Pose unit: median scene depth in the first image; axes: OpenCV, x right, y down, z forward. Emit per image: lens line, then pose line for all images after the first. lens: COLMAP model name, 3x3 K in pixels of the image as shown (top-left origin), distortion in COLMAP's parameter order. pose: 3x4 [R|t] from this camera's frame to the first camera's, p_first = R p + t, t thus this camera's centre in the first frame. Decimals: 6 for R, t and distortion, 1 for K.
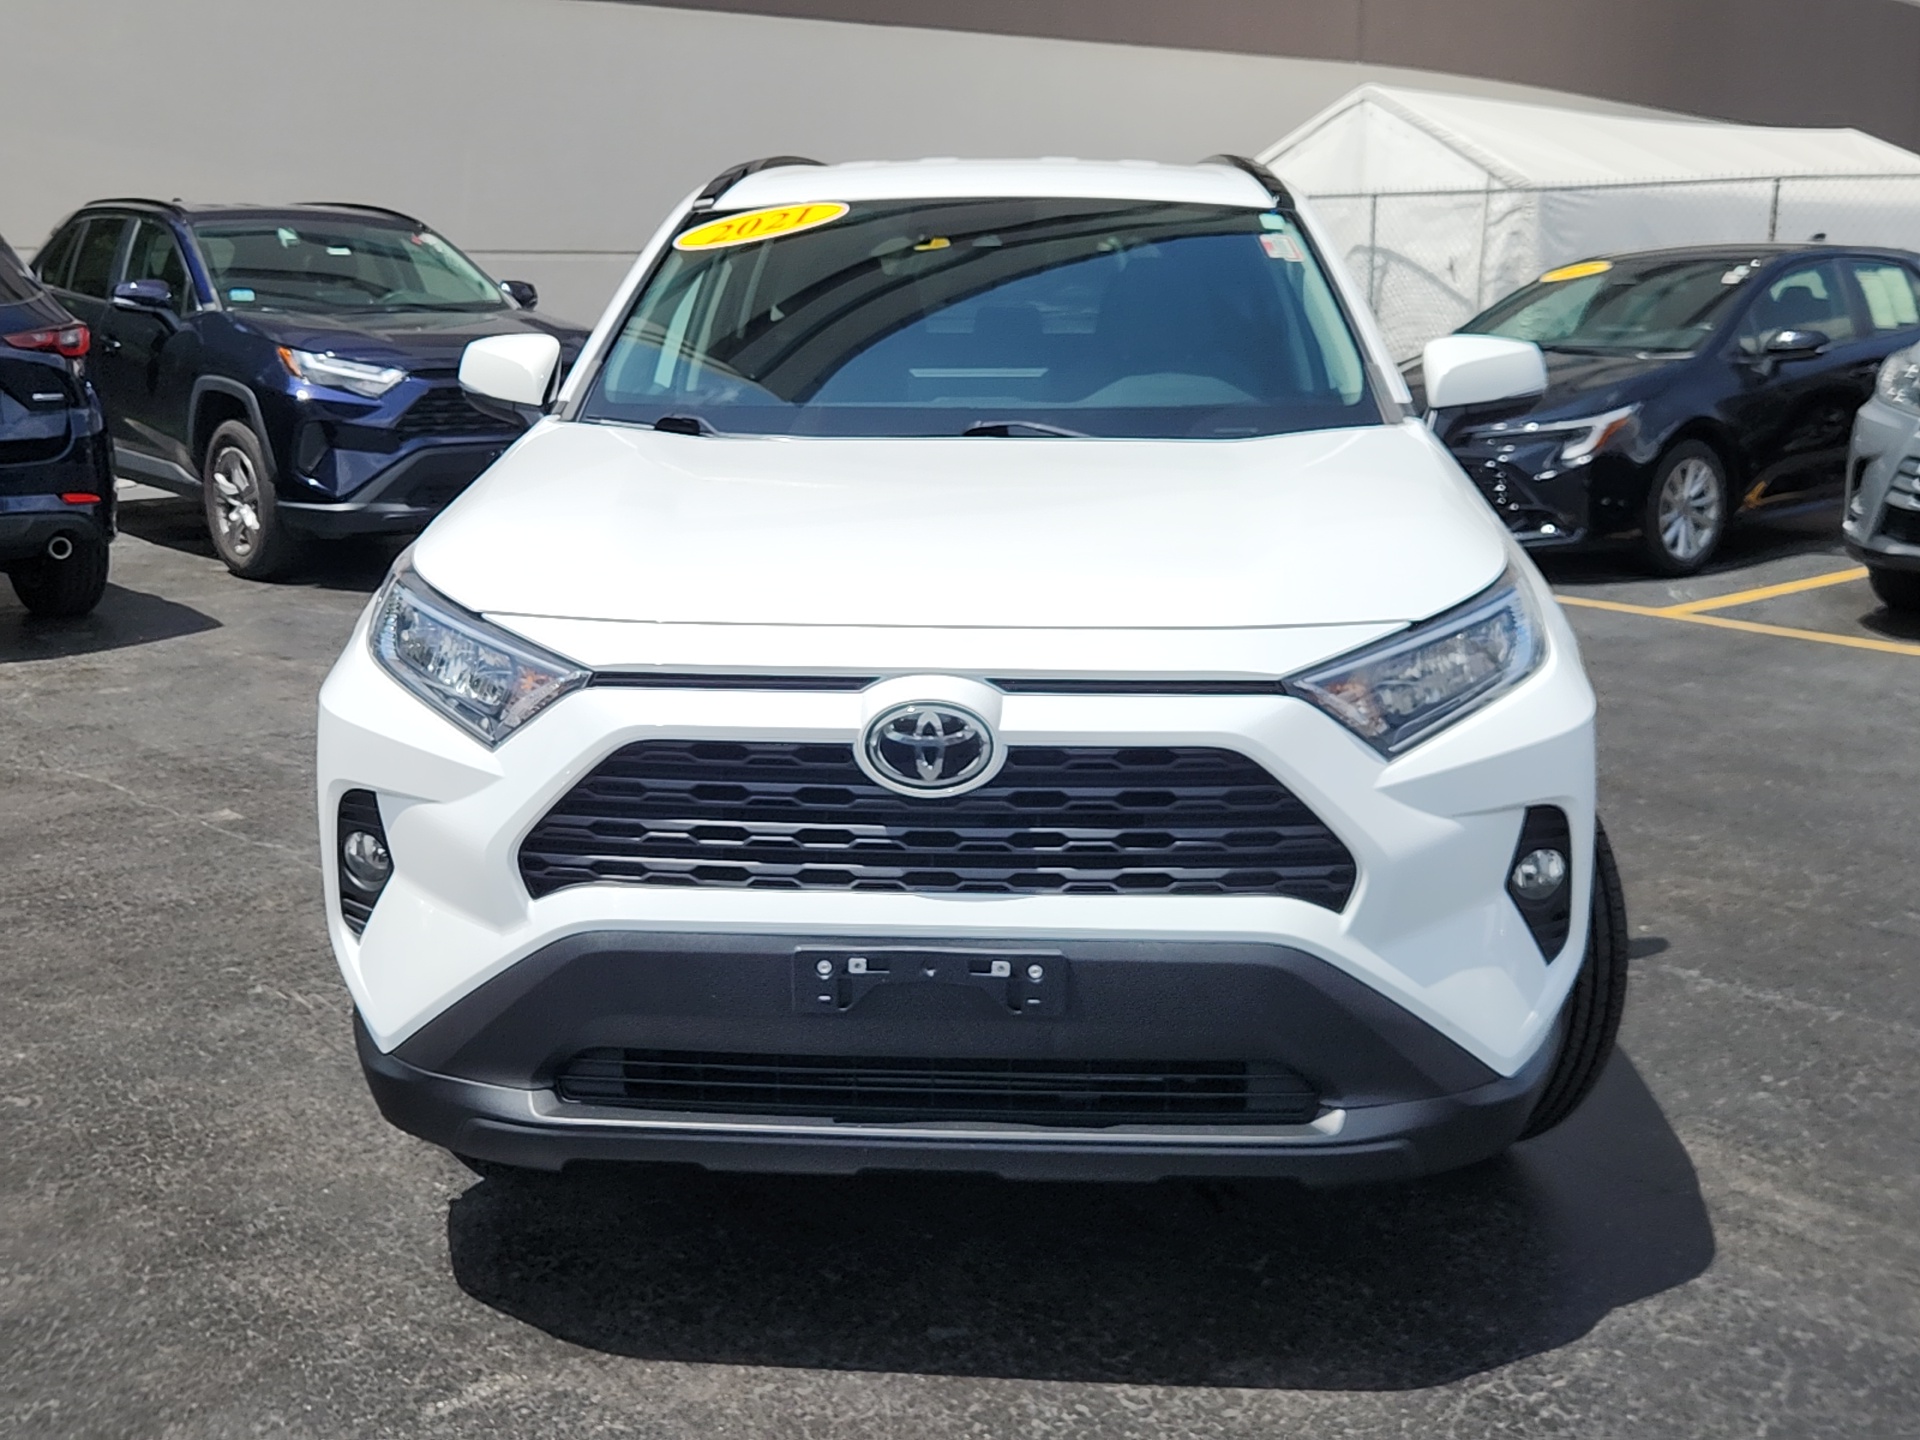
lens RADIAL K [[2075.4, 0, 968.1], [0, 2075.4, 683.2], [0, 0, 1]] dist [0.096731, -0.149038]
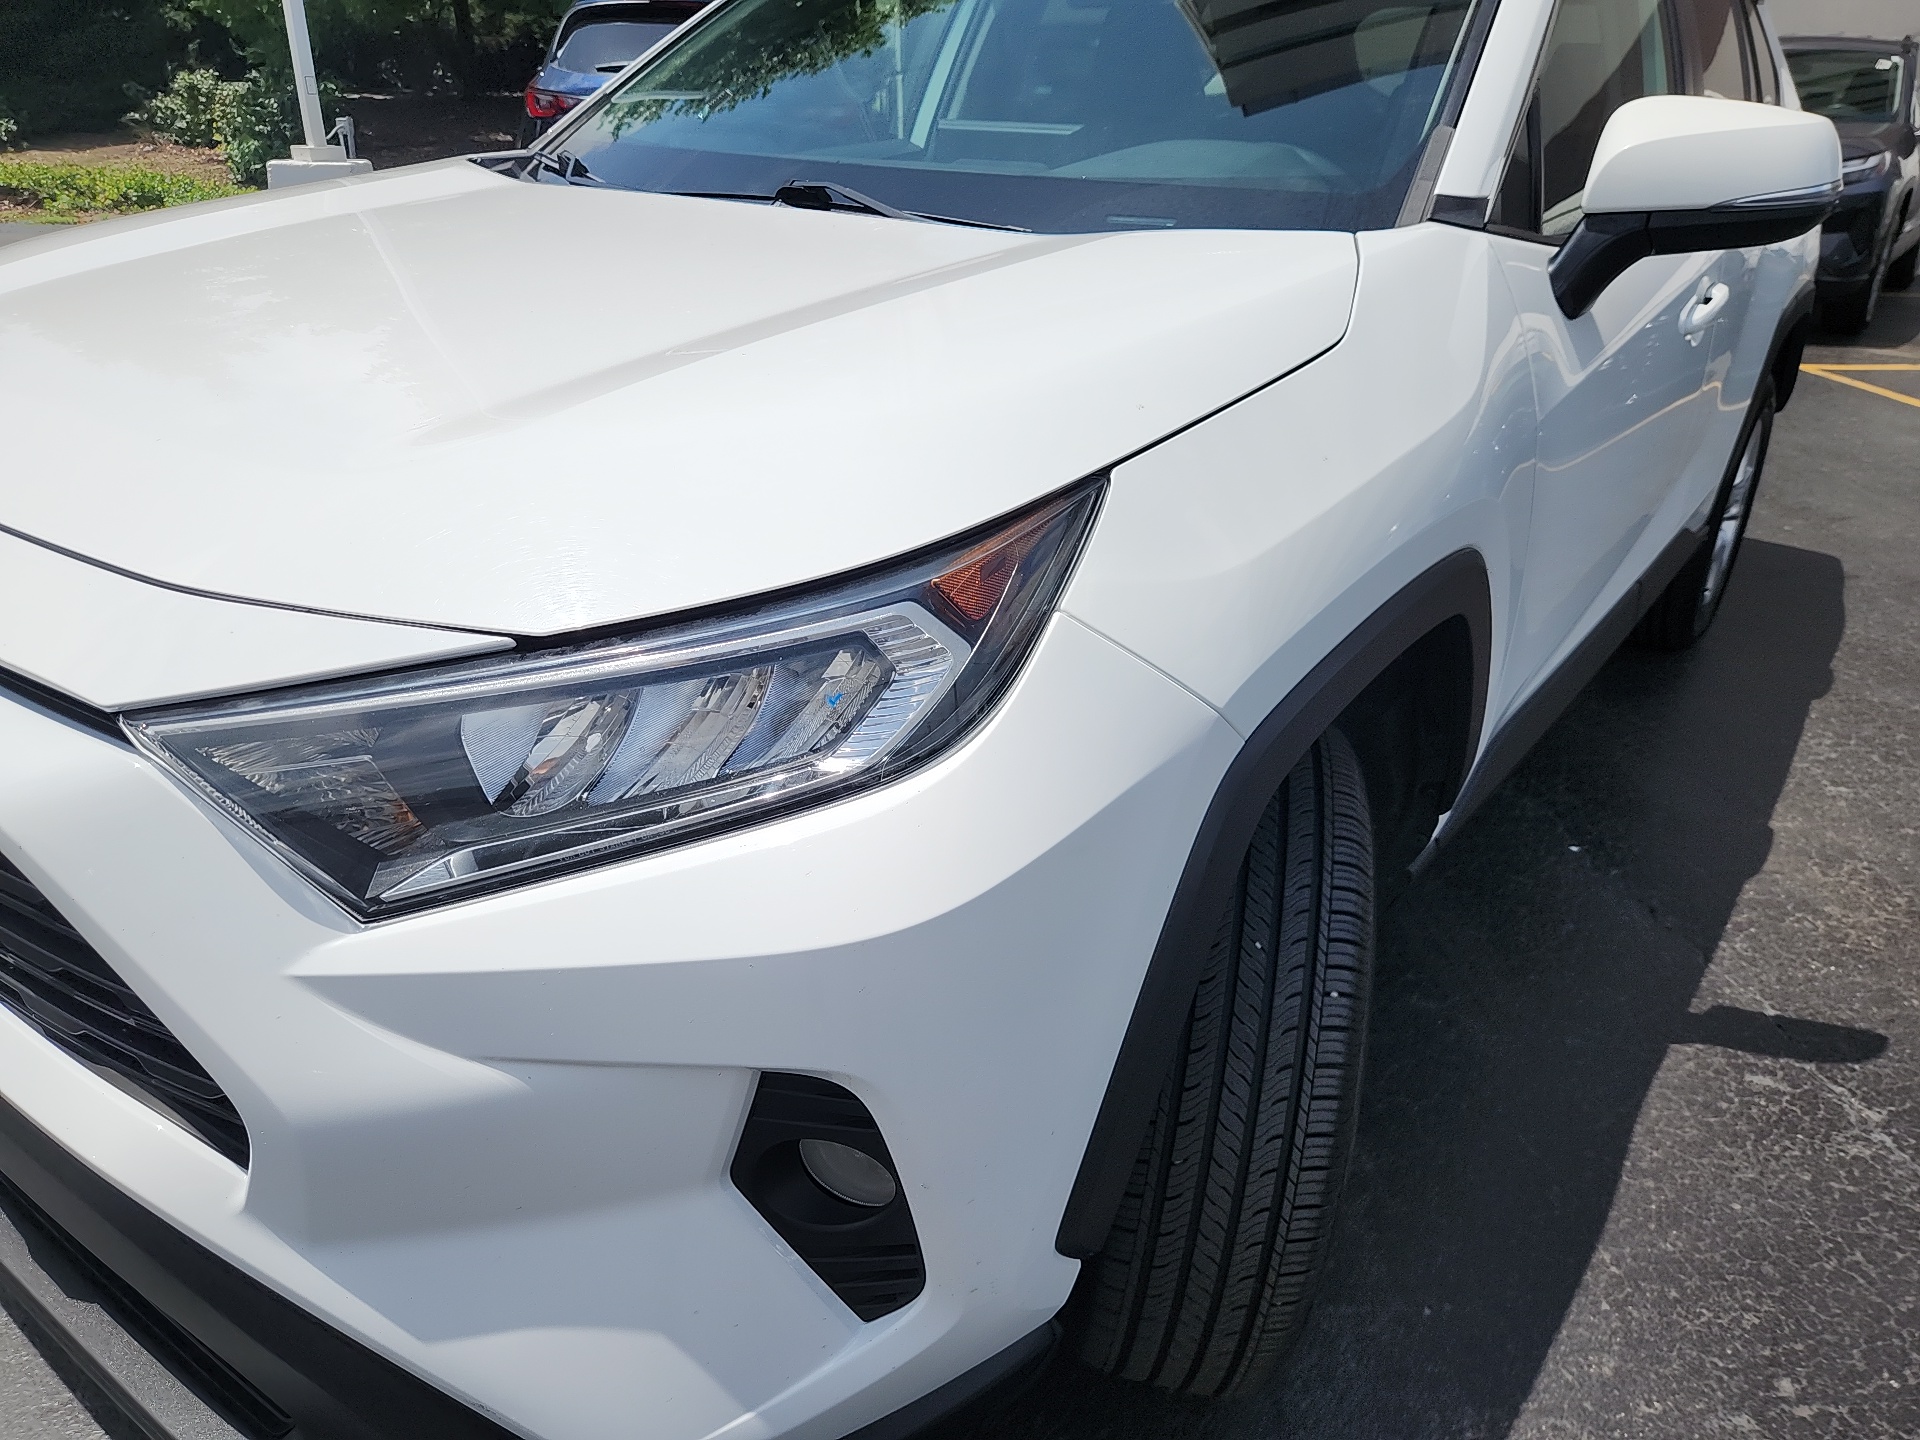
lens RADIAL K [[1335.2, 0, 960.0], [0, 1335.2, 720.0], [0, 0, 1]] dist [0.051296, -0.052980]
pose [[0.840671, 0.251527, -0.479590, 0.454236], [-0.132584, 0.954237, 0.268055, -0.107433], [0.525066, -0.161760, 0.835548, 0.818681]]
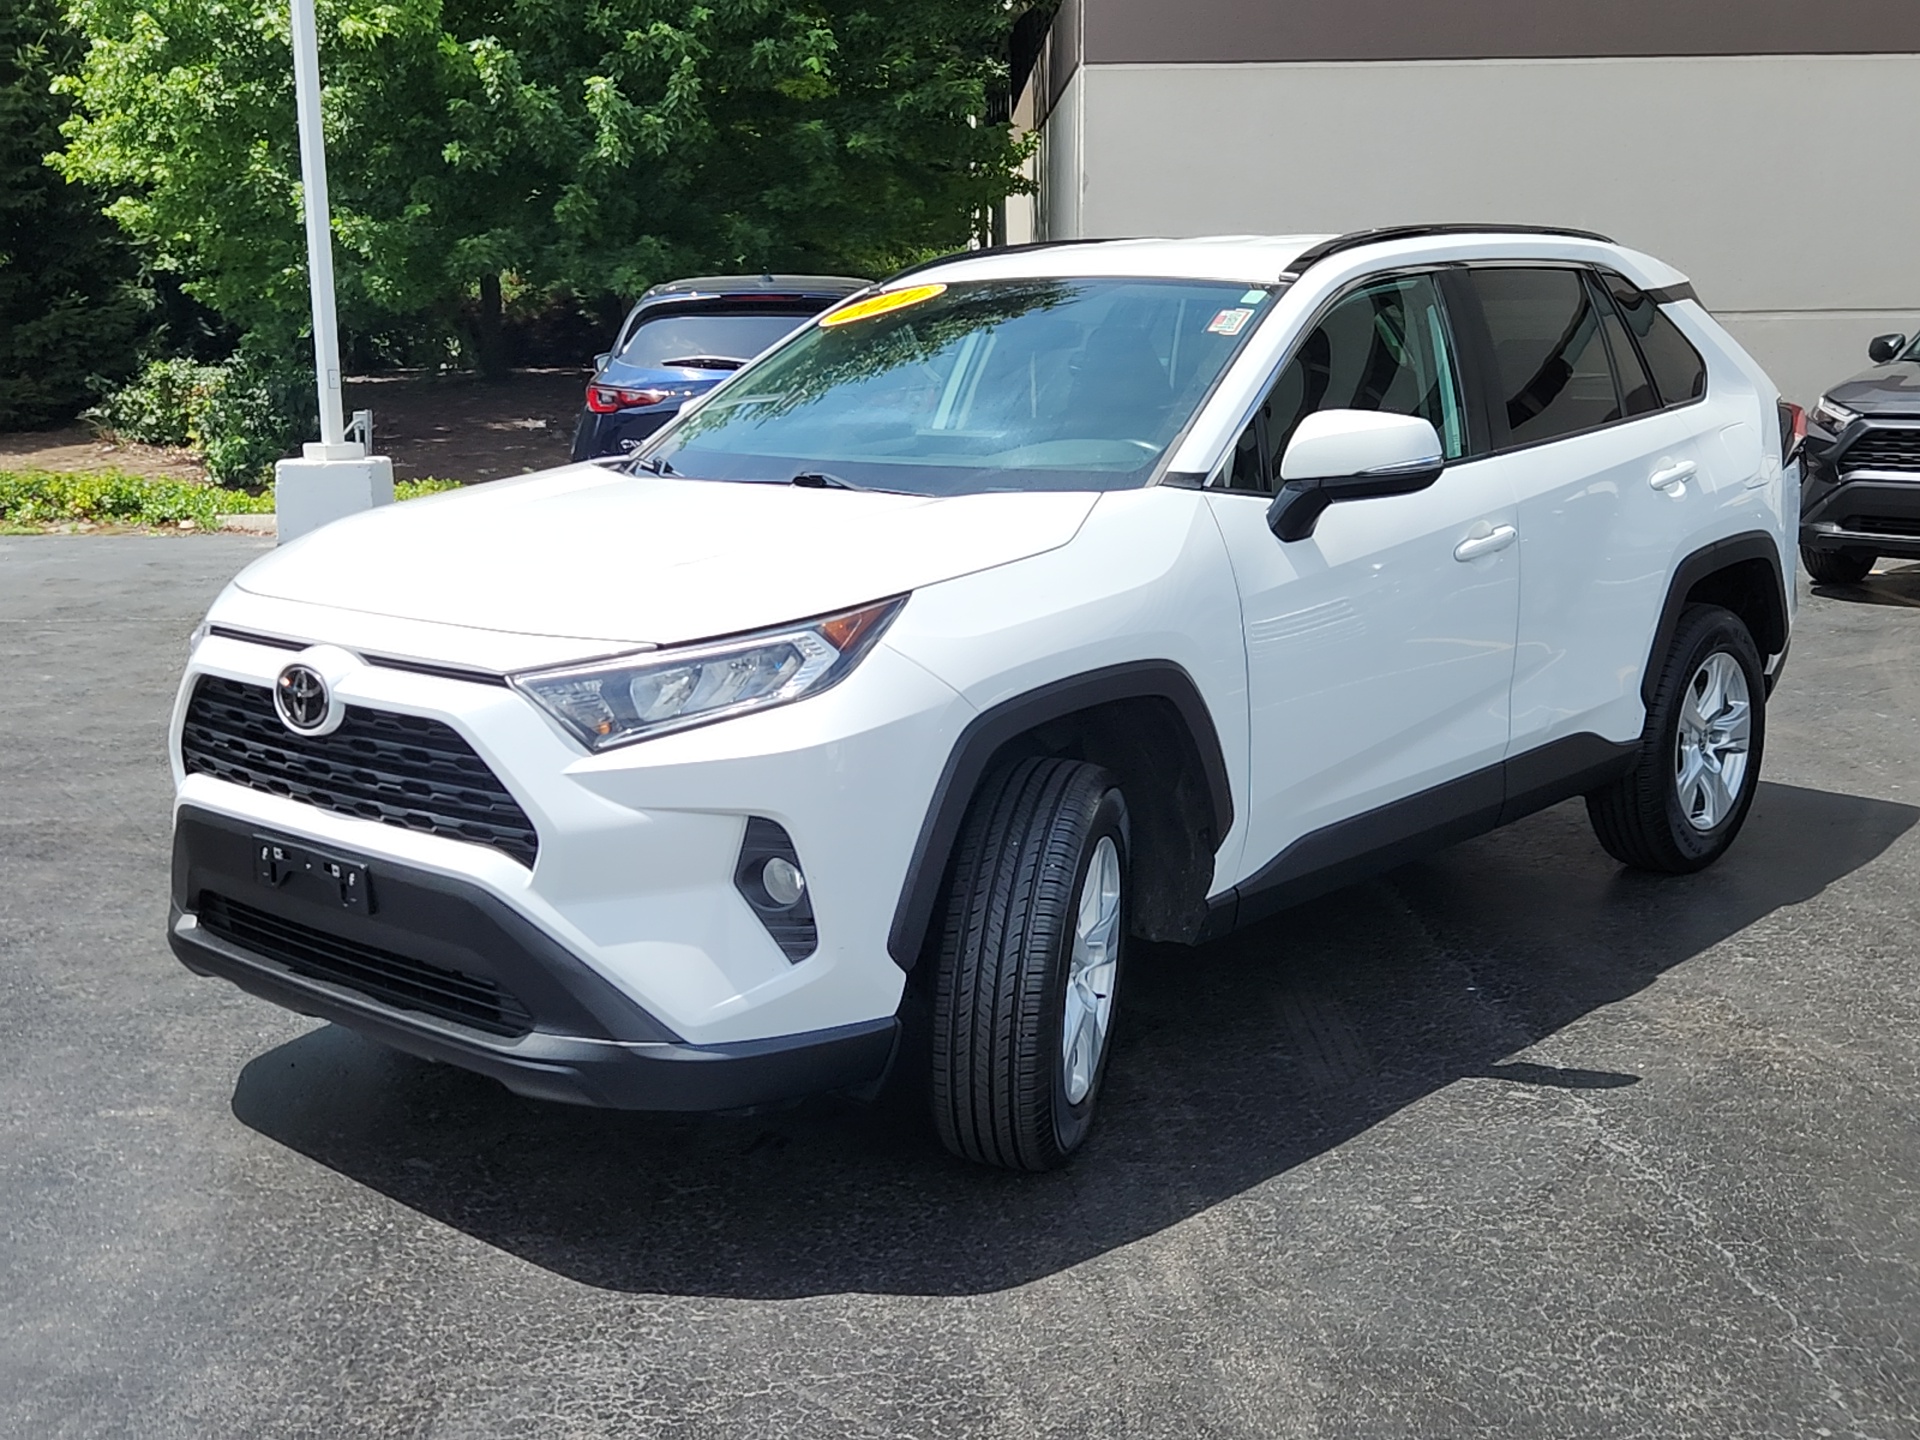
lens RADIAL K [[2075.4, 0, 968.1], [0, 2075.4, 683.2], [0, 0, 1]] dist [0.096731, -0.149038]
pose [[0.791216, 0.098756, -0.603510, 1.097278], [-0.115271, 0.993269, 0.011412, -0.042046], [0.600575, 0.060538, 0.797274, 0.165868]]
